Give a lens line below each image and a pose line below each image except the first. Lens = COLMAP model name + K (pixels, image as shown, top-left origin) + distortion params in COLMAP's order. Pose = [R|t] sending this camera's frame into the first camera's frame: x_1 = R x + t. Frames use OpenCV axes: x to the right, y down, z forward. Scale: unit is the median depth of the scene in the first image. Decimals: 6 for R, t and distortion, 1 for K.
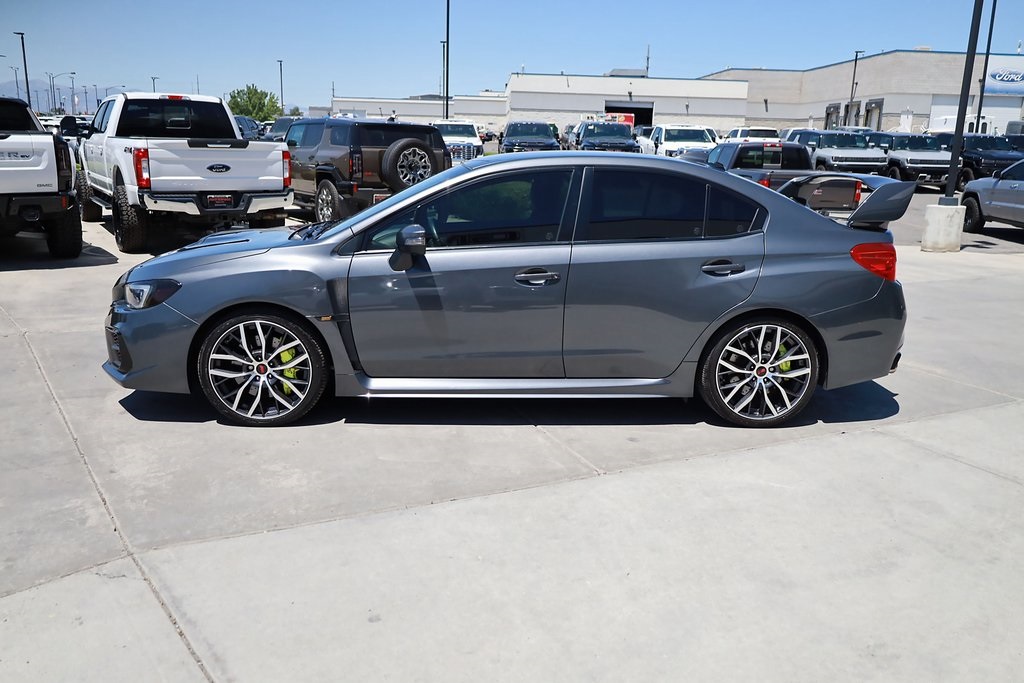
lens RADIAL K [[810.8, 0, 512.0], [0, 810.8, 341.5], [0, 0, 1]] dist [-0.009372, 0.001625]
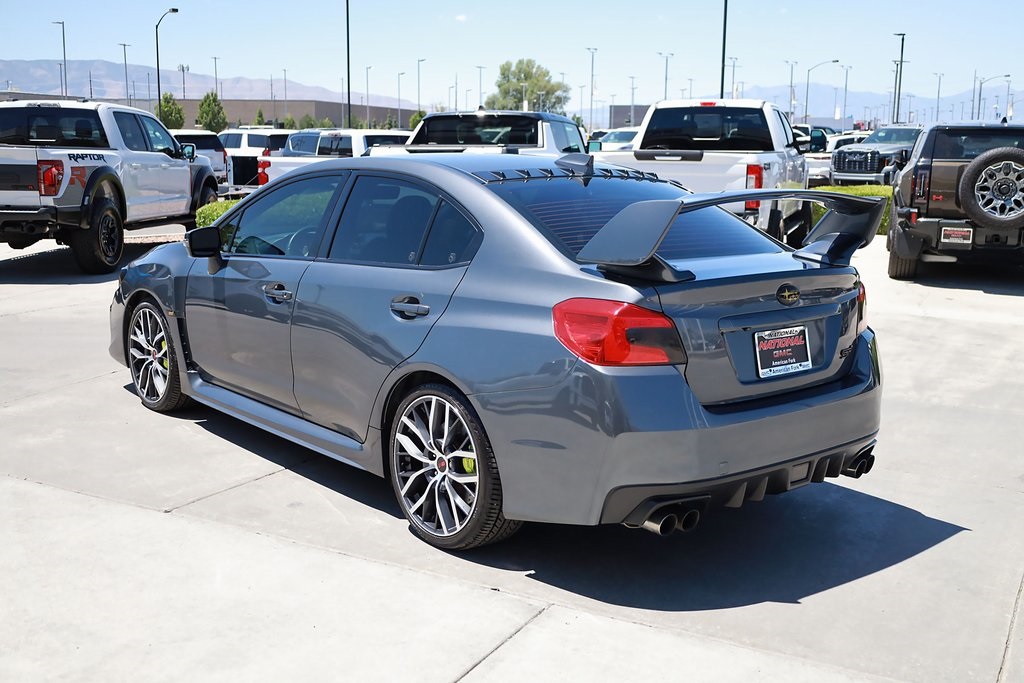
lens RADIAL K [[1075.4, 0, 512.0], [0, 1075.4, 341.5], [0, 0, 1]] dist [-0.001932, 0.027027]
pose [[0.592135, 0.127804, -0.795639, 1.059572], [-0.188297, 0.981954, 0.017597, -0.093355], [0.783530, 0.139397, 0.605515, 0.480033]]
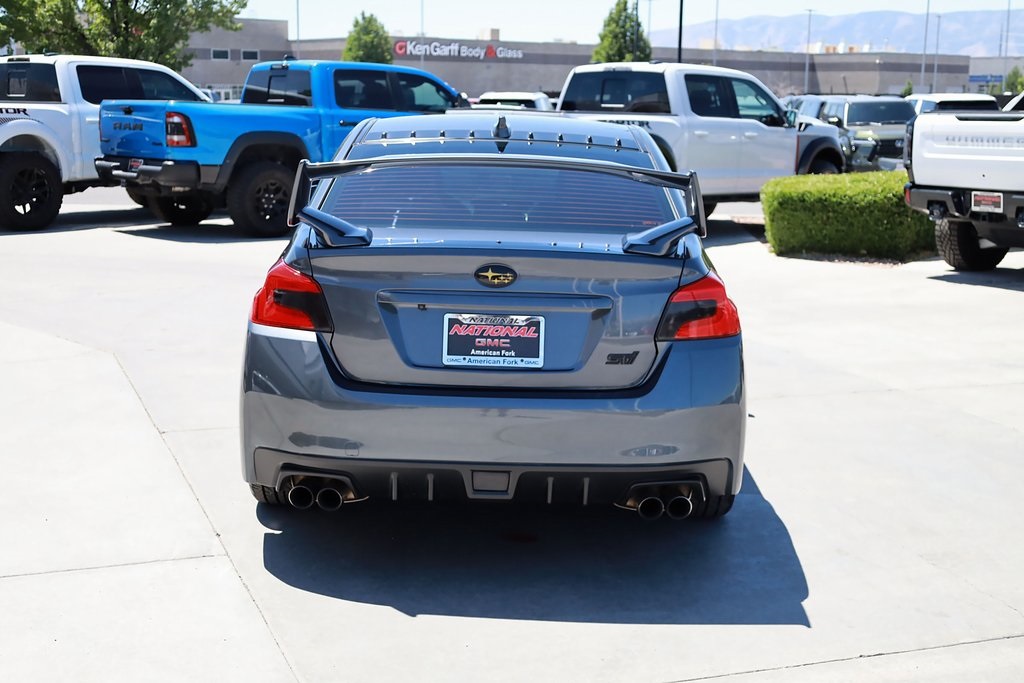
lens RADIAL K [[1304.6, 0, 512.0], [0, 1304.6, 341.5], [0, 0, 1]] dist [0.061988, -0.042573]
pose [[-0.063894, 0.154927, -0.985858, 1.402568], [-0.251948, 0.953371, 0.166150, -0.266890], [0.965629, 0.259001, -0.021881, 1.212823]]
